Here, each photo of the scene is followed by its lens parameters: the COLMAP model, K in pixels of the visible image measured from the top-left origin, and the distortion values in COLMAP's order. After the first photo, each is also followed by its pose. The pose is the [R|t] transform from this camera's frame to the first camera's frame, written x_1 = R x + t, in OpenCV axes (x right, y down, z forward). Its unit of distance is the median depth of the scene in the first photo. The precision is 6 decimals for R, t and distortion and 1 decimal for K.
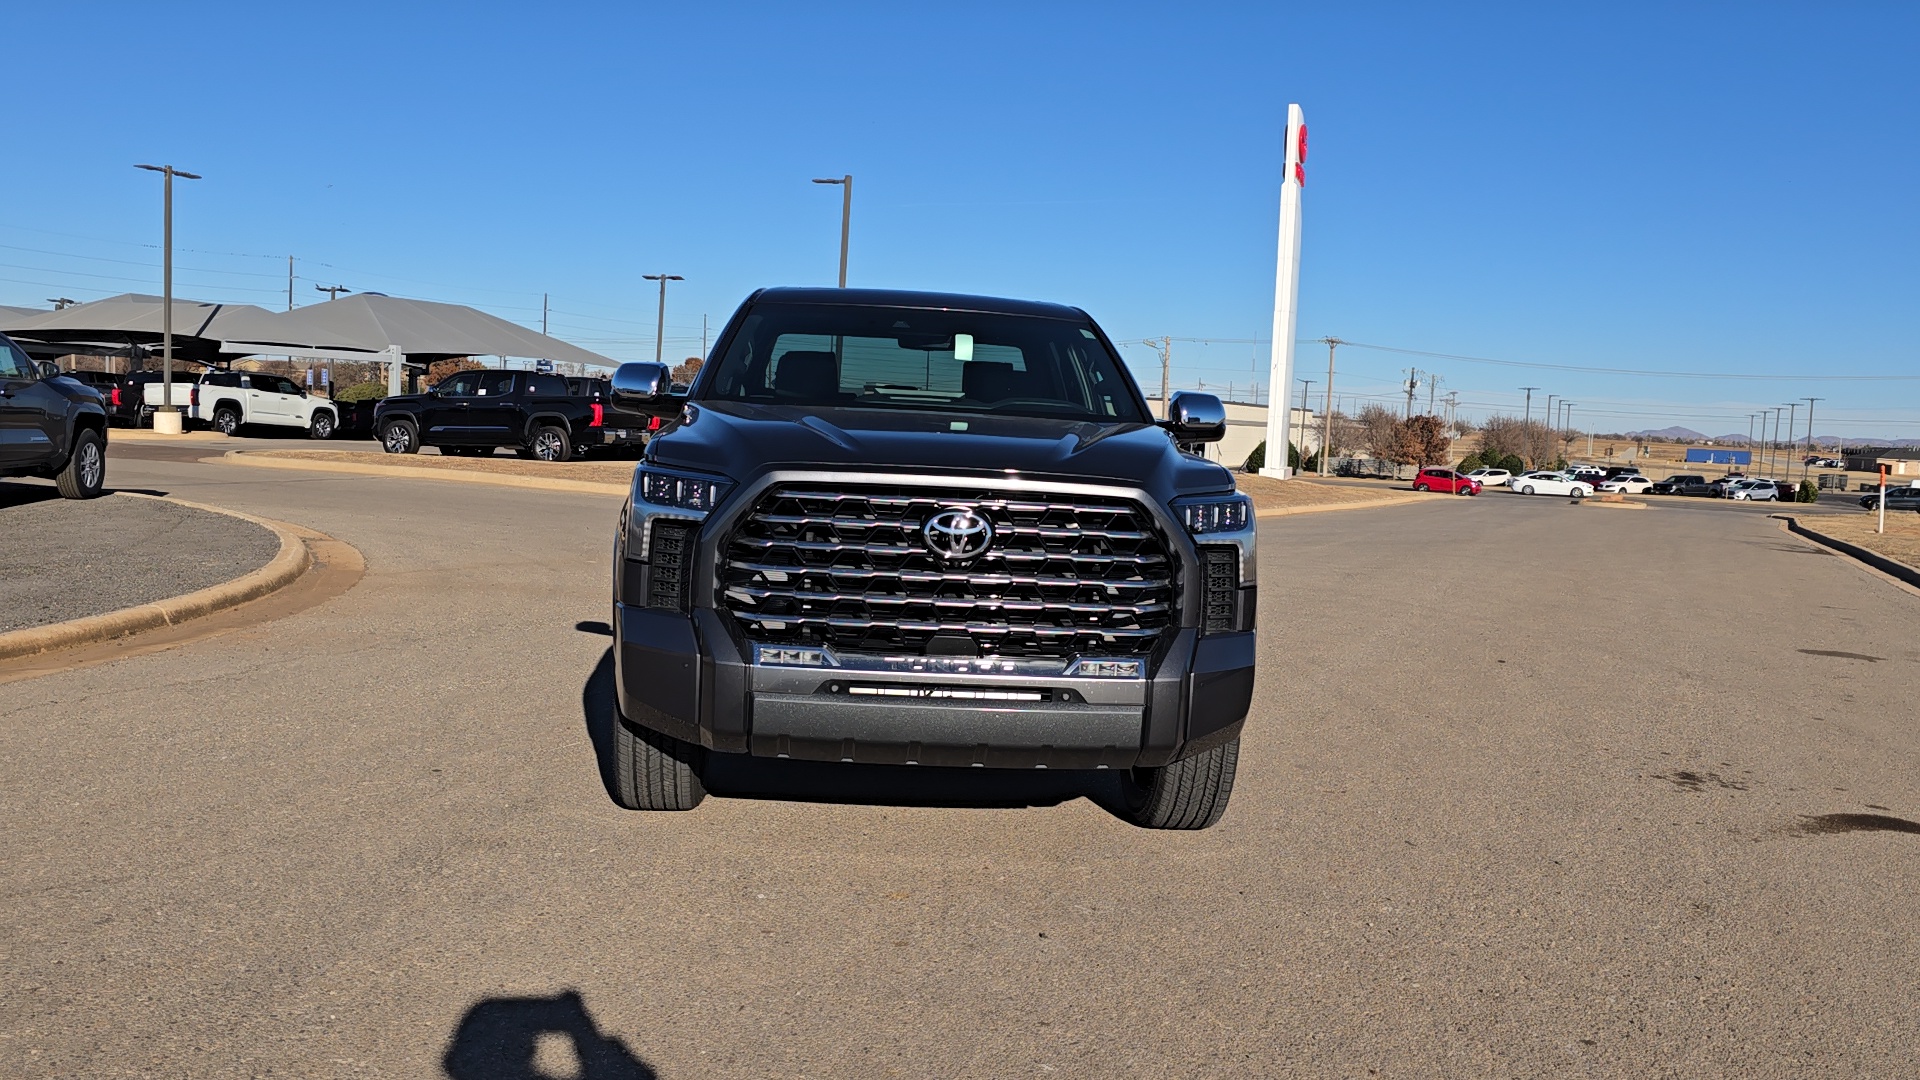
lens RADIAL K [[1616.5, 0, 964.3], [0, 1616.5, 548.2], [0, 0, 1]] dist [-0.012522, 0.034467]
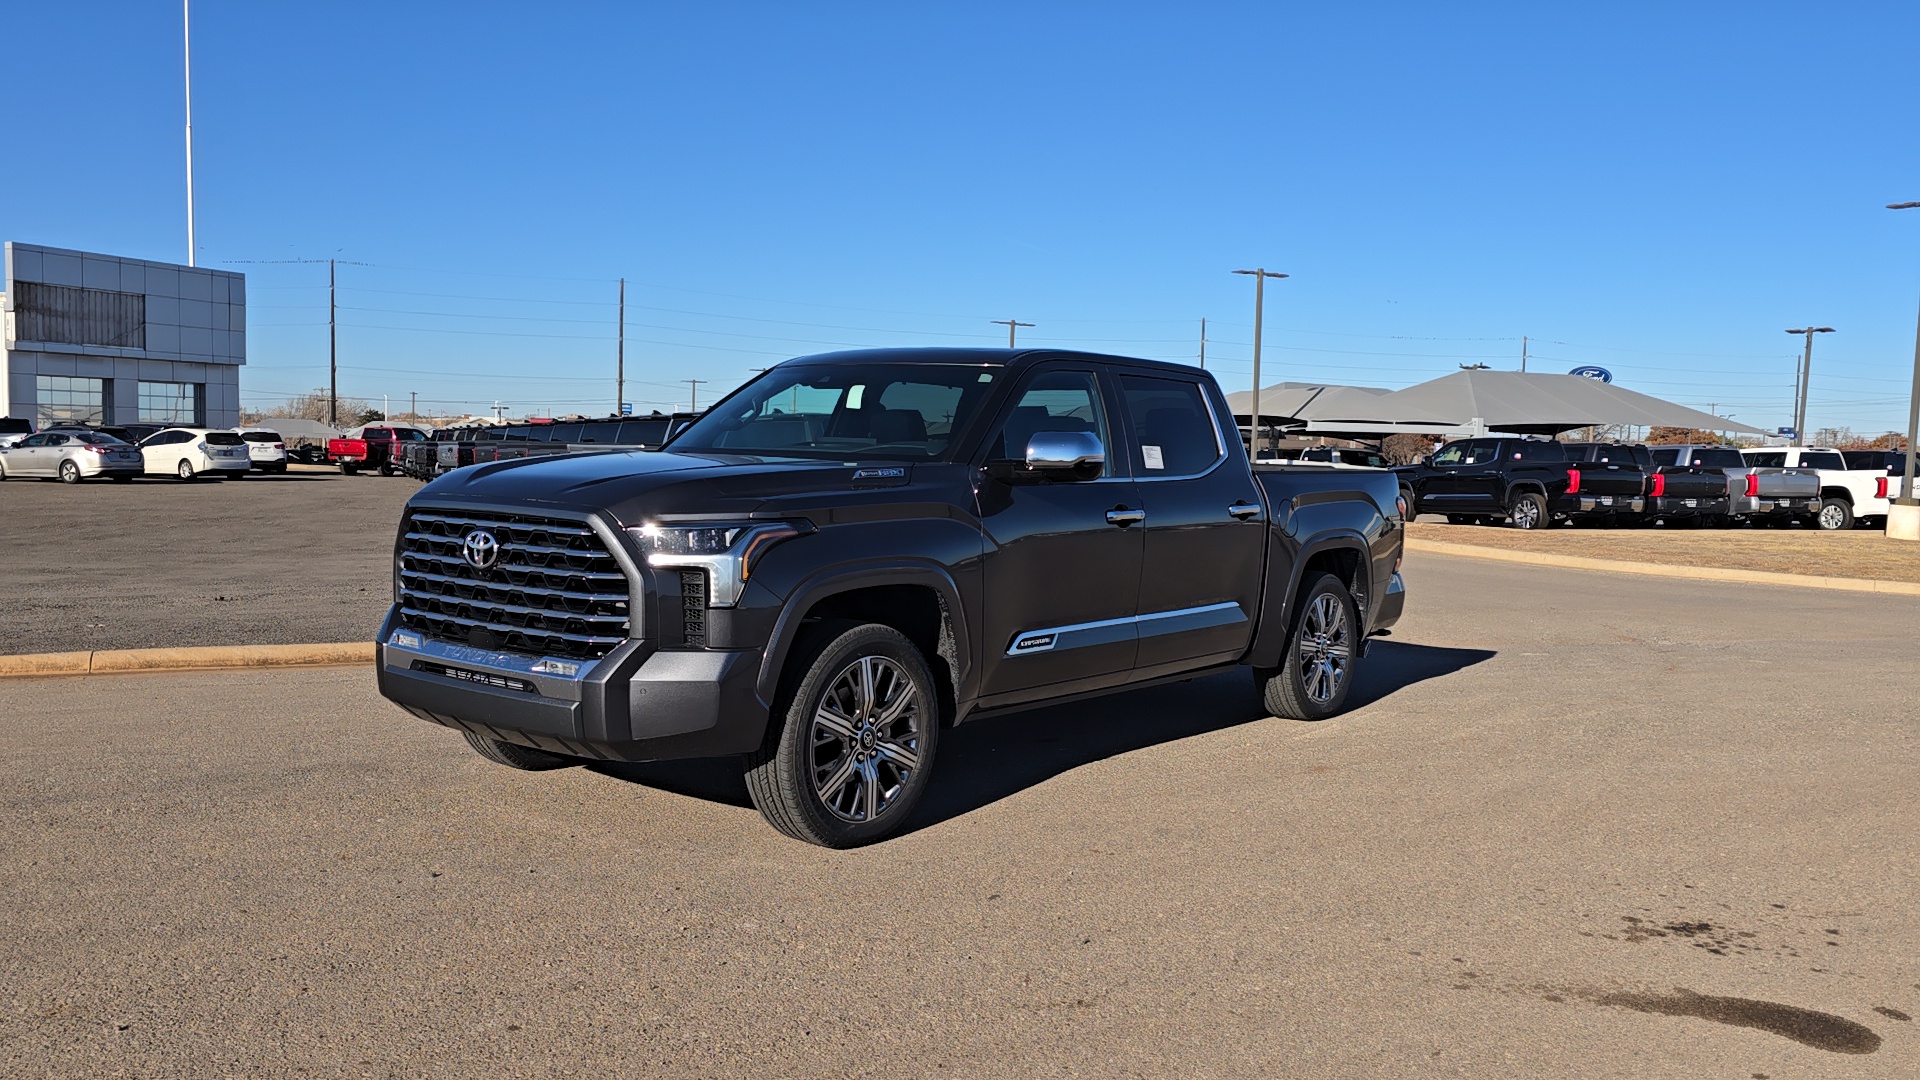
lens RADIAL K [[1616.5, 0, 957.0], [0, 1616.5, 532.8], [0, 0, 1]] dist [-0.012522, 0.034467]
pose [[0.721848, 0.007980, -0.692006, 0.185523], [-0.046795, 0.998208, -0.037302, 0.001294], [0.690468, 0.059308, 0.720927, 0.059649]]
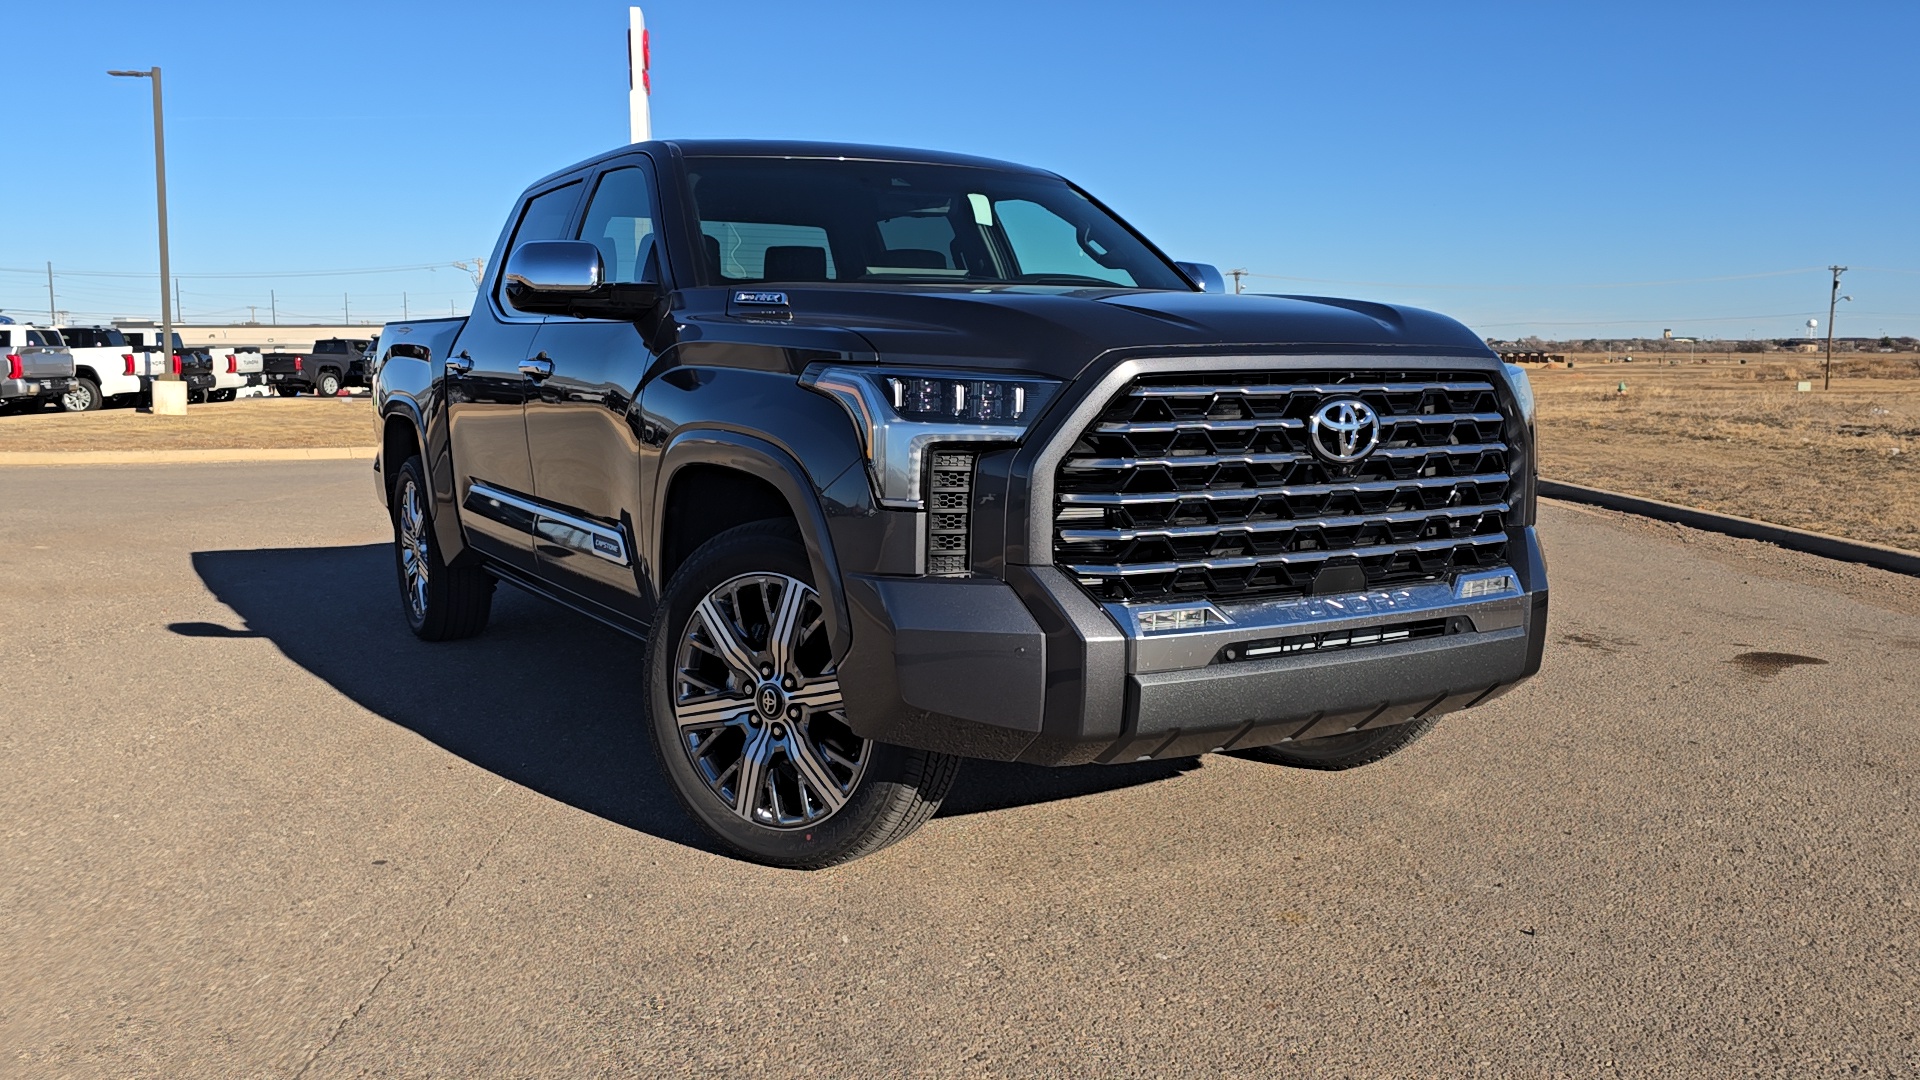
lens RADIAL K [[1616.5, 0, 976.7], [0, 1616.5, 540.1], [0, 0, 1]] dist [-0.012522, 0.034467]
pose [[0.903016, -0.101286, 0.417497, -0.080131], [0.082991, 0.994632, 0.061796, -0.003138], [-0.421516, -0.021154, 0.906574, 0.065045]]
